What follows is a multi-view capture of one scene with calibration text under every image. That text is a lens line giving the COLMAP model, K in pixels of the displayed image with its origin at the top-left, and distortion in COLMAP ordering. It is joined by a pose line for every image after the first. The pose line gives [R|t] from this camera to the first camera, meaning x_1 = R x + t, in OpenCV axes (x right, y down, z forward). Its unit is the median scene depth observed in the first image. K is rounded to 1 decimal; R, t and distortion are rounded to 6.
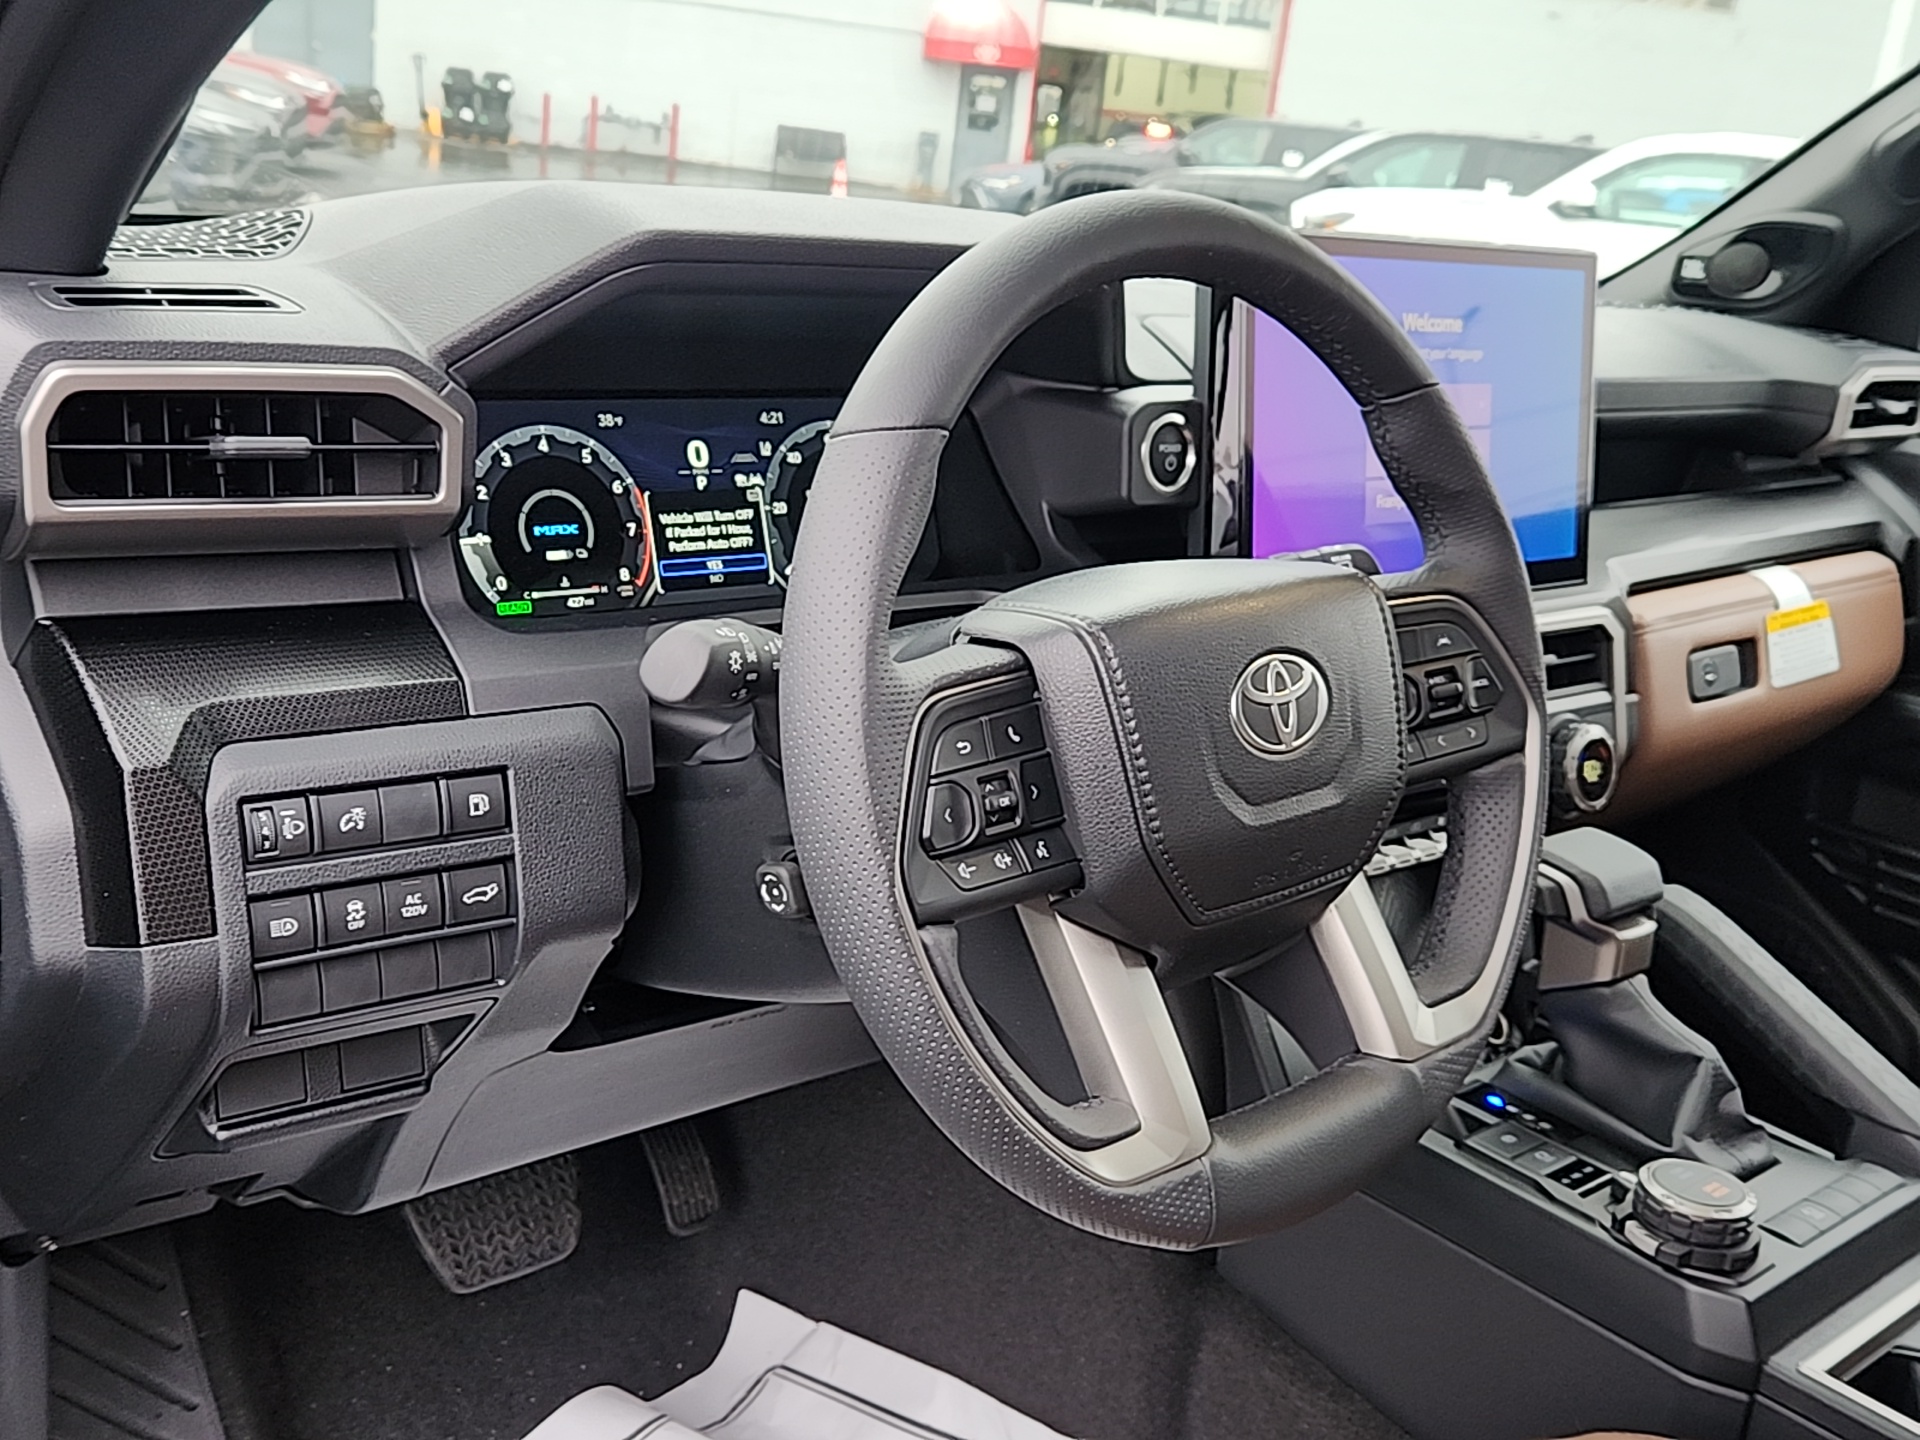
lens RADIAL K [[1860.1, 0, 960.7], [0, 1860.1, 743.4], [0, 0, 1]] dist [0.061693, -0.068050]
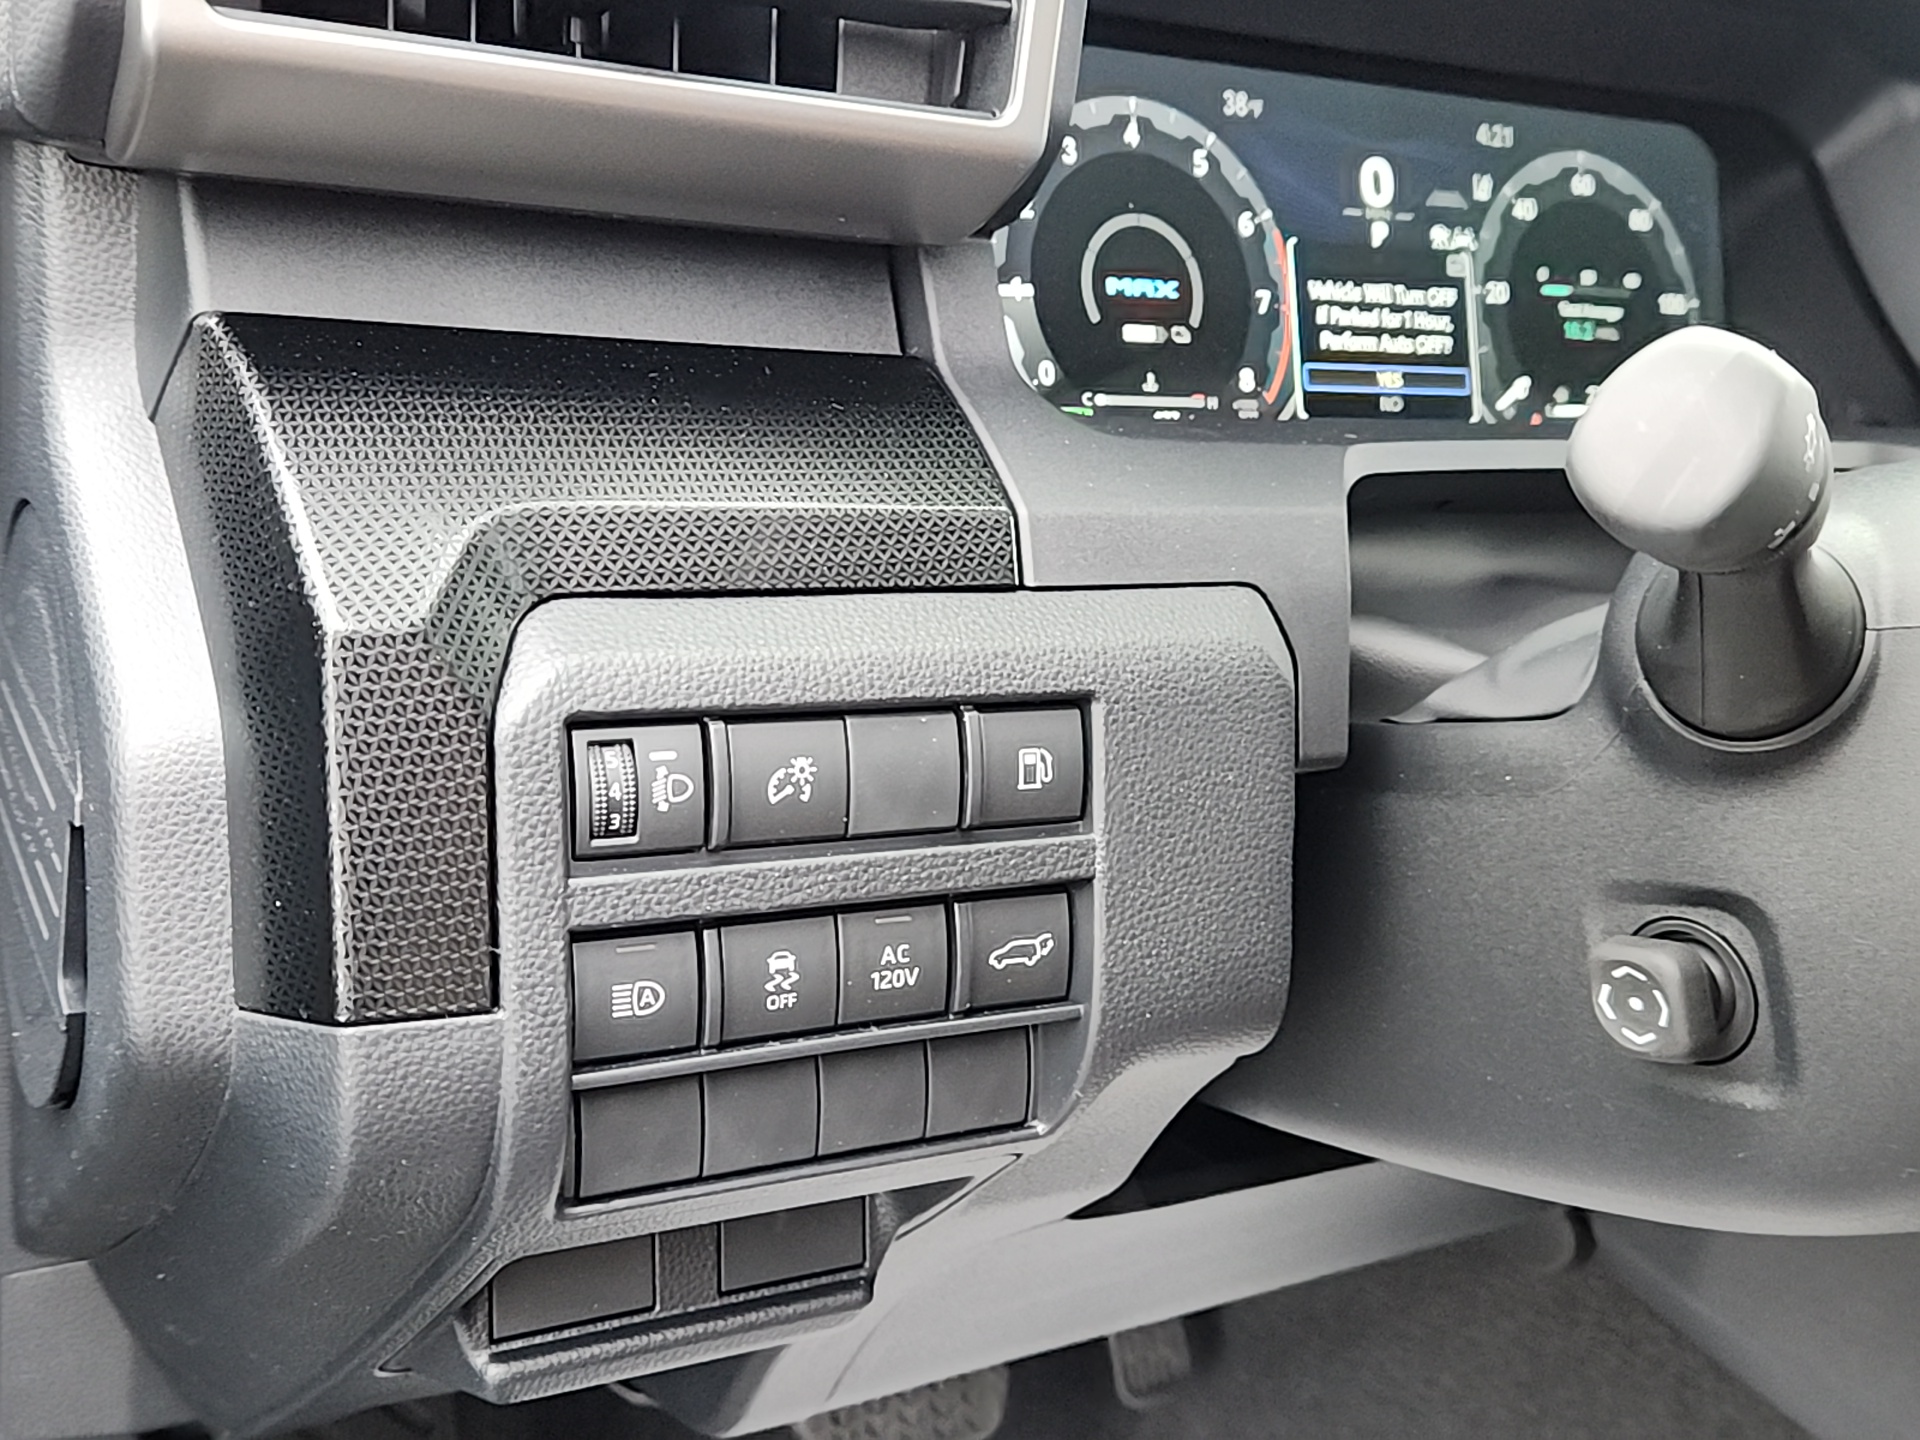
lens RADIAL K [[1860.1, 0, 960.7], [0, 1860.1, 743.4], [0, 0, 1]] dist [0.061693, -0.068050]
pose [[0.982613, 0.071830, -0.171210, -0.161987], [-0.070897, 0.997417, 0.011566, 0.018246], [0.171598, 0.000774, 0.985167, 0.434204]]
